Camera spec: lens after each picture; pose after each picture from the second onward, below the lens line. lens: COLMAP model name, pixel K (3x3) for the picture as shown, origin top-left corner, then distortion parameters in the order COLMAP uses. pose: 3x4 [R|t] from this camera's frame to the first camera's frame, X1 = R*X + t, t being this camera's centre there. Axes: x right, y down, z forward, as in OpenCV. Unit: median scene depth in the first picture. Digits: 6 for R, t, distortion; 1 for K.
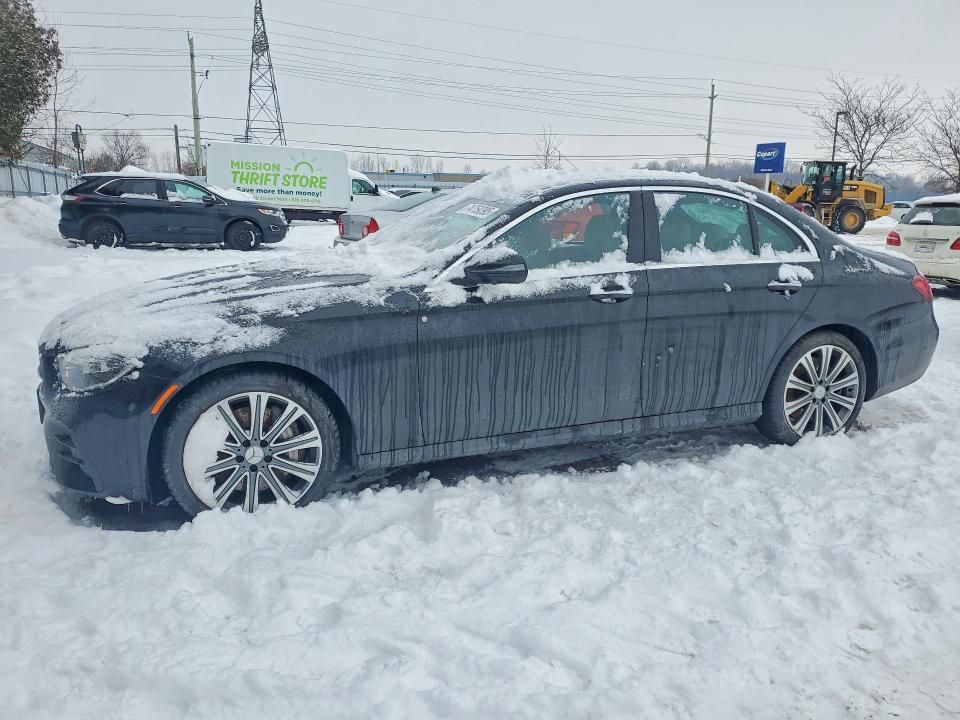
lens RADIAL K [[741.7, 0, 485.3], [0, 741.7, 359.5], [0, 0, 1]] dist [0.035607, -0.011044]
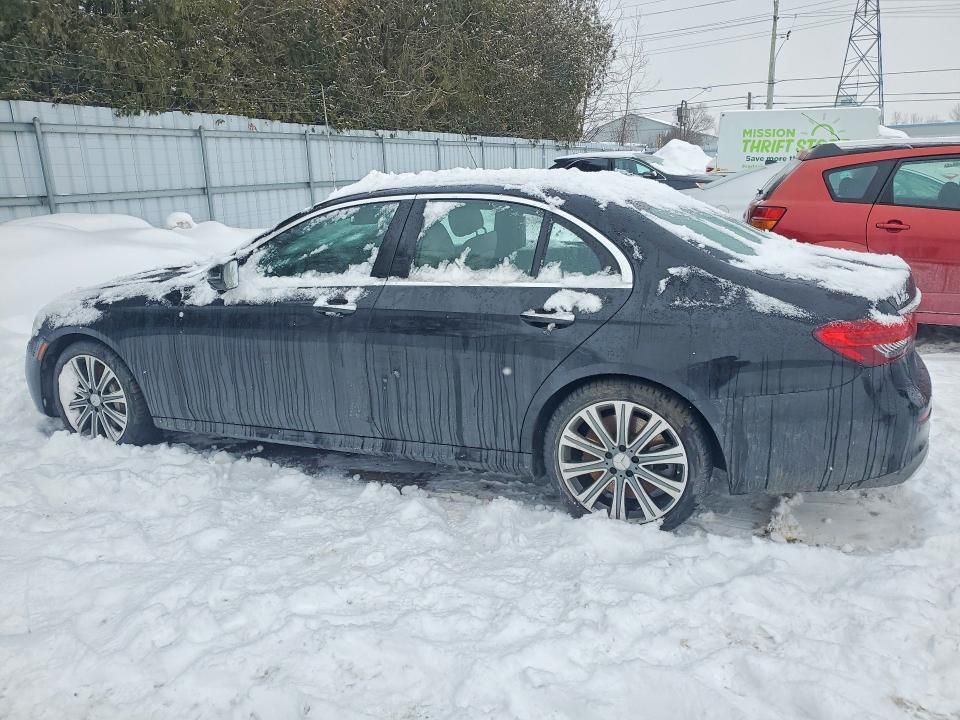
lens RADIAL K [[741.7, 0, 486.5], [0, 741.7, 358.9], [0, 0, 1]] dist [0.035607, -0.011044]
pose [[0.727069, 0.140416, -0.672052, 0.887438], [-0.110345, 0.990036, 0.087475, -0.116198], [0.677639, 0.010557, 0.735319, 0.369048]]
